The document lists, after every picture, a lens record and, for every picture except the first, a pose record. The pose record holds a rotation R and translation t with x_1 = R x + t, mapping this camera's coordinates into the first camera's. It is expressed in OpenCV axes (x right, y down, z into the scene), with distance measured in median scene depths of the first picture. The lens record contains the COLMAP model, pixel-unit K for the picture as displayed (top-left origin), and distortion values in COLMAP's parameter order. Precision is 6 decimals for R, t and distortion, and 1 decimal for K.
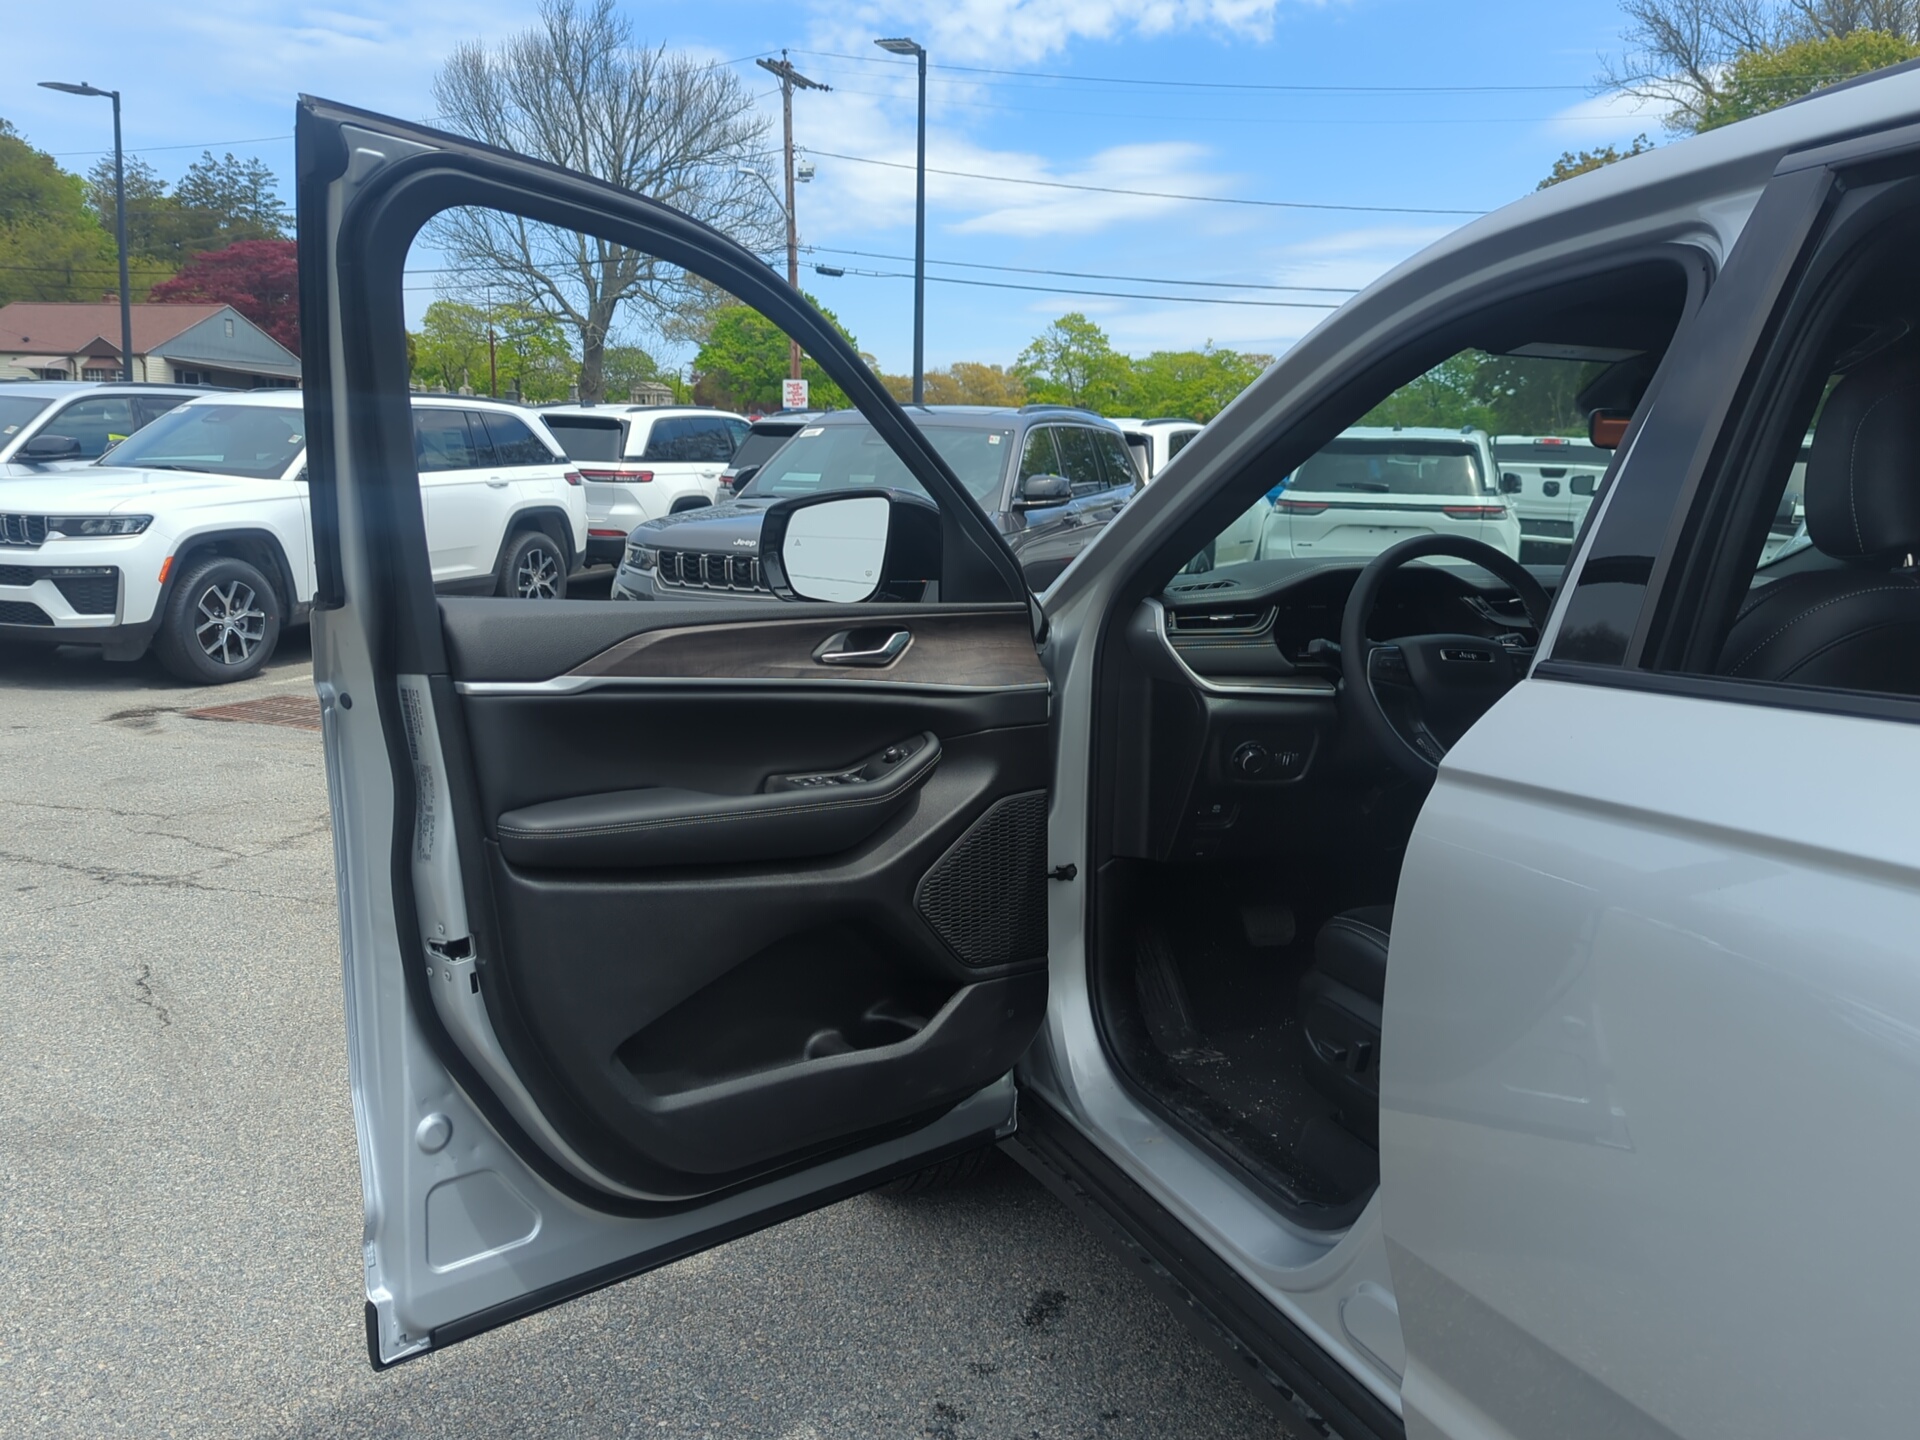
lens RADIAL K [[1538.0, 0, 982.0], [0, 1538.0, 713.1], [0, 0, 1]] dist [0.077359, -0.077504]
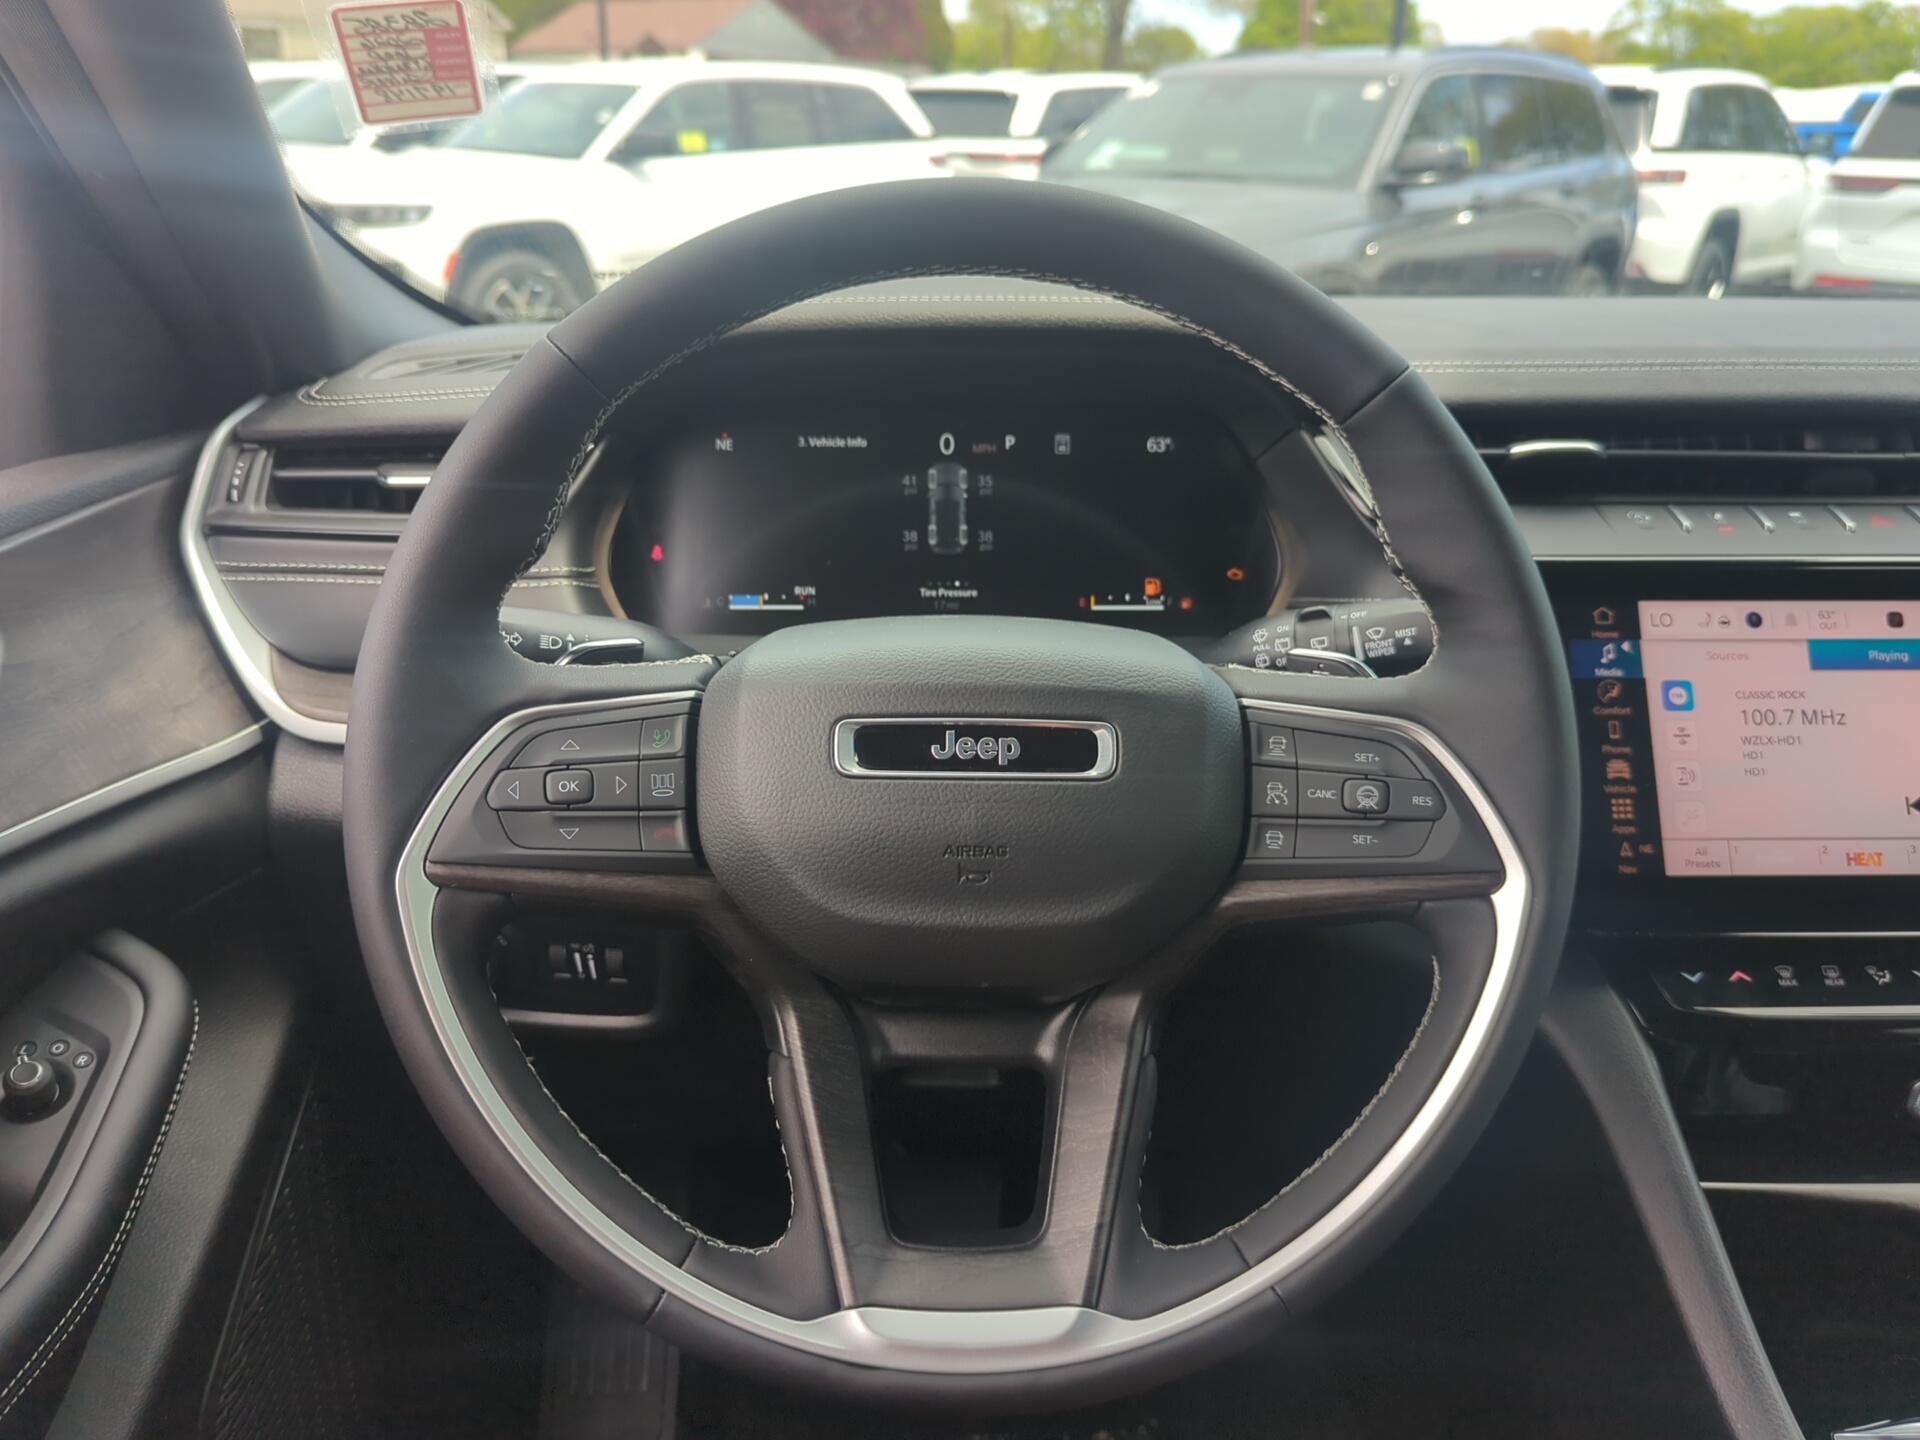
lens RADIAL K [[1576.4, 0, 970.8], [0, 1576.4, 692.5], [0, 0, 1]] dist [0.022617, -0.017105]
pose [[0.943789, 0.095882, -0.316337, 0.051515], [-0.041326, 0.983724, 0.174871, -0.010720], [0.327956, -0.151969, 0.932390, 0.104676]]
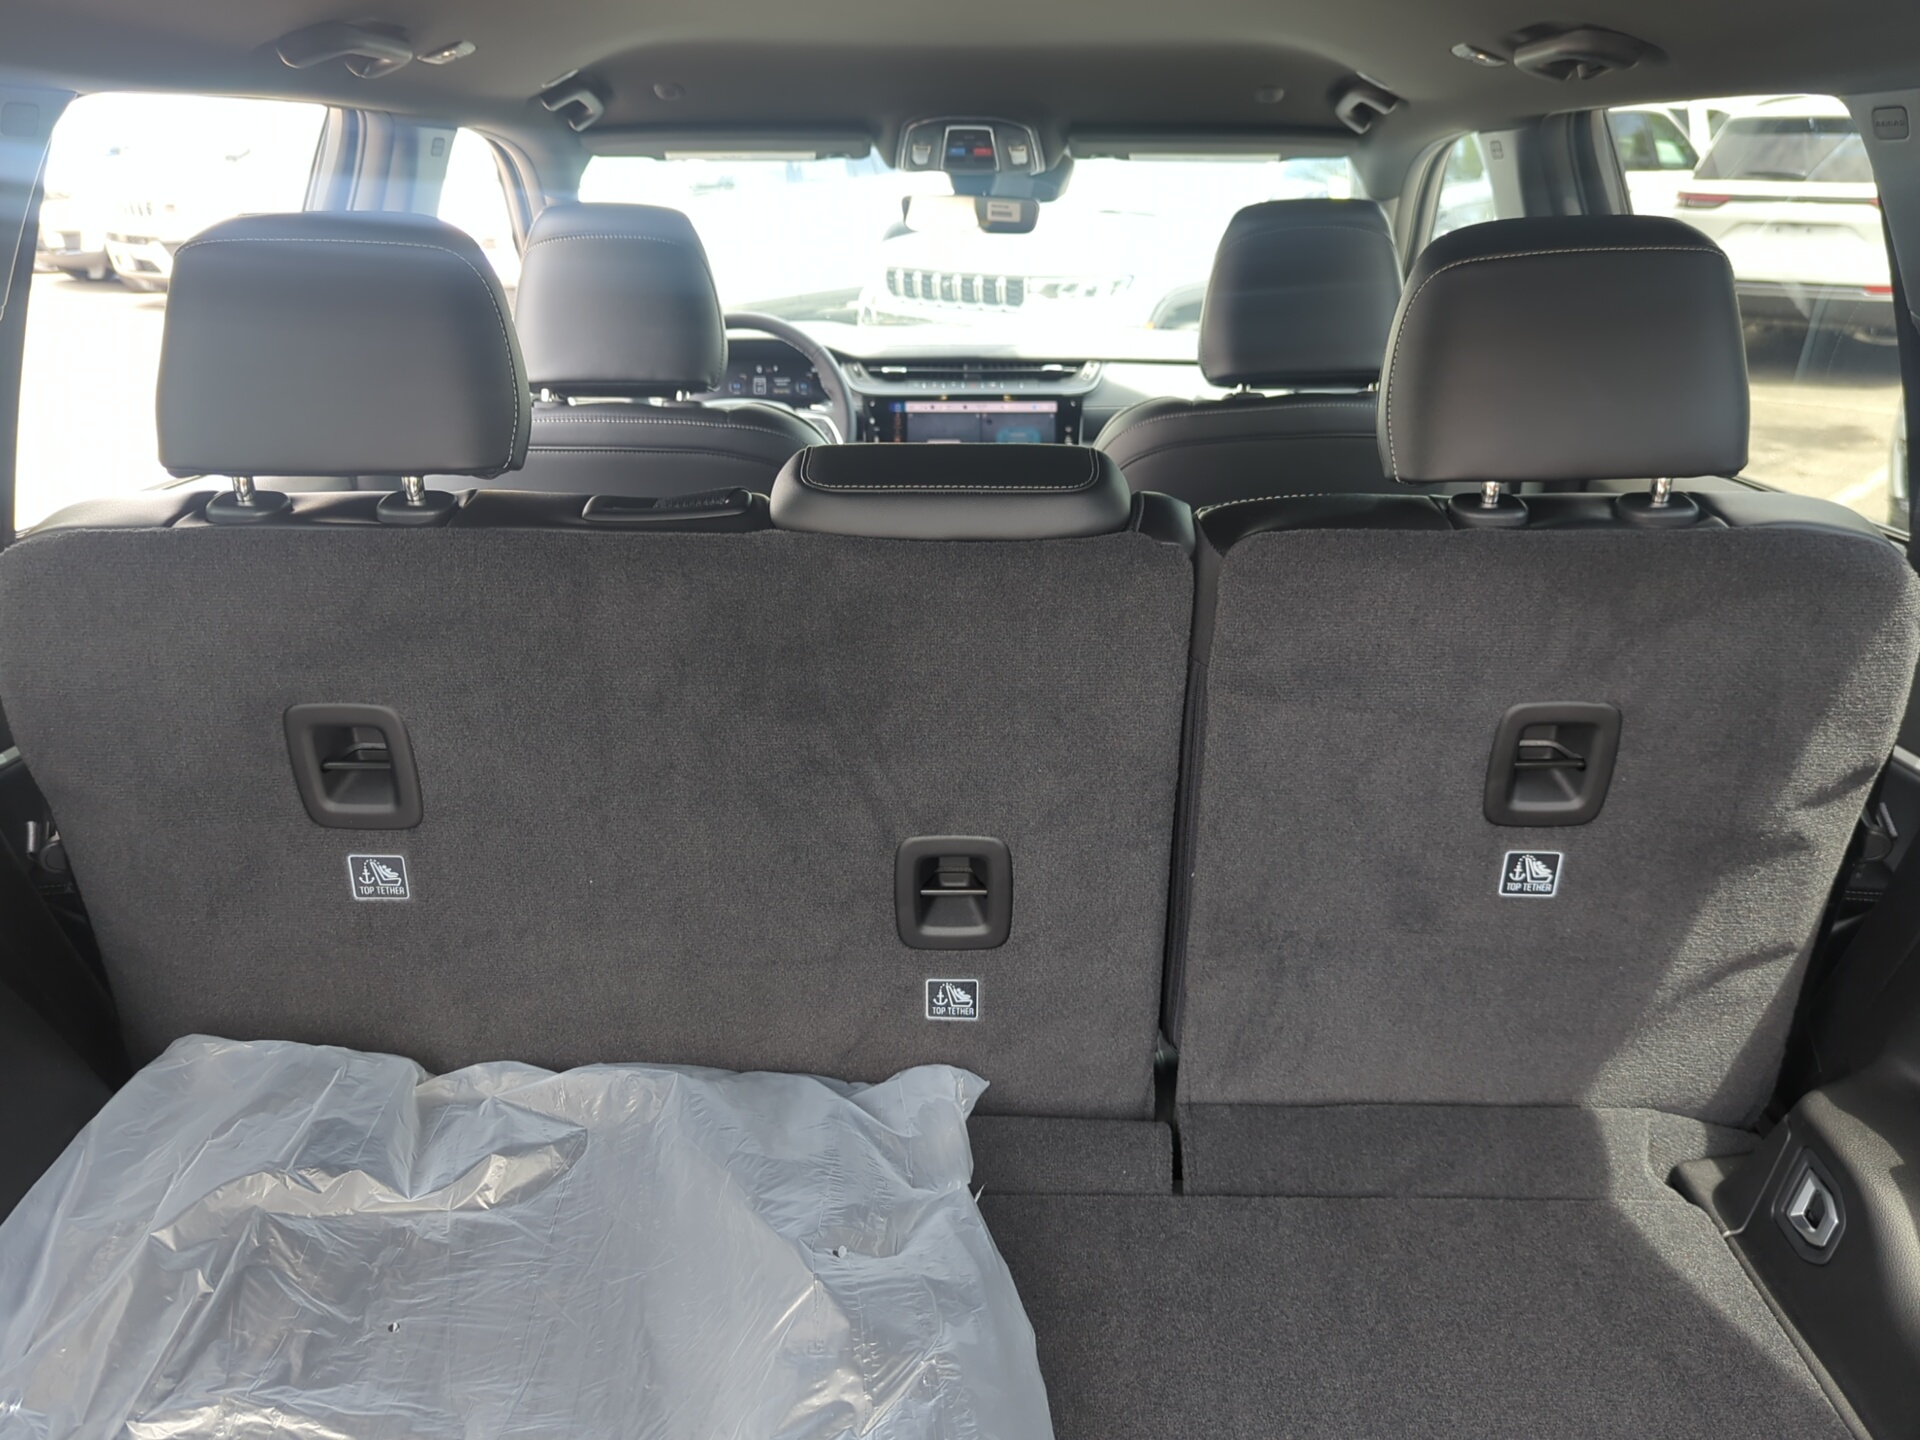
lens RADIAL K [[1538.0, 0, 982.0], [0, 1538.0, 713.1], [0, 0, 1]] dist [0.077359, -0.077504]
pose [[0.930468, 0.102525, -0.351737, 0.124608], [-0.034038, 0.980086, 0.195636, -0.006768], [0.364790, -0.170061, 0.915428, -0.008845]]
